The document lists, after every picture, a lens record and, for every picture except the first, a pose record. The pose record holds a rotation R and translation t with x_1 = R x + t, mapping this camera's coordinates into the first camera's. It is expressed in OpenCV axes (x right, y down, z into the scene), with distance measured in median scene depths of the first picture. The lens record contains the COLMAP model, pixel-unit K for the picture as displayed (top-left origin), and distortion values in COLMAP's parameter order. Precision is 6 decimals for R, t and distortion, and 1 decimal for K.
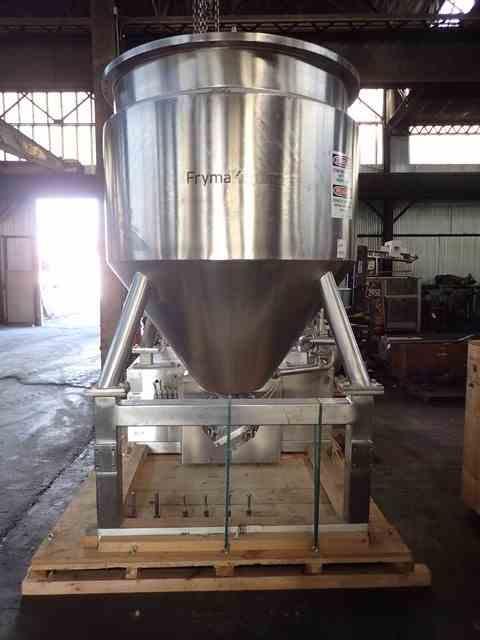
lens RADIAL K [[473.0, 0, 240.0], [0, 473.0, 320.0], [0, 0, 1]] dist [0.043701, 0.000547]
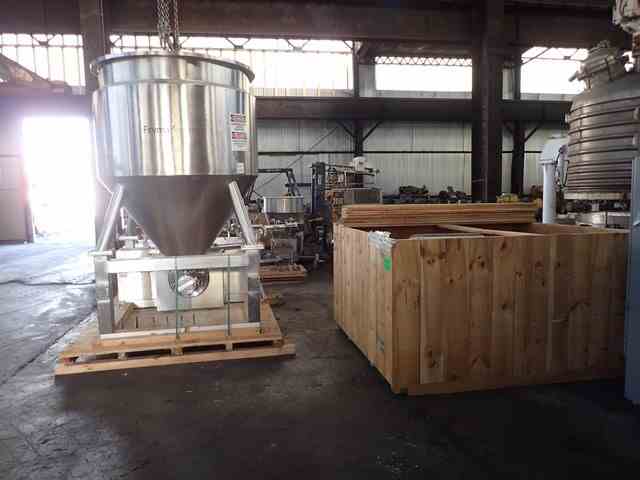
lens RADIAL K [[475.1, 0, 320.0], [0, 475.1, 240.0], [0, 0, 1]] dist [-0.003823, 0.008428]
pose [[0.986658, -0.036275, 0.158713, 0.072480], [0.034663, 0.999316, 0.012912, 0.034382], [-0.159073, -0.007238, 0.987240, -0.261530]]
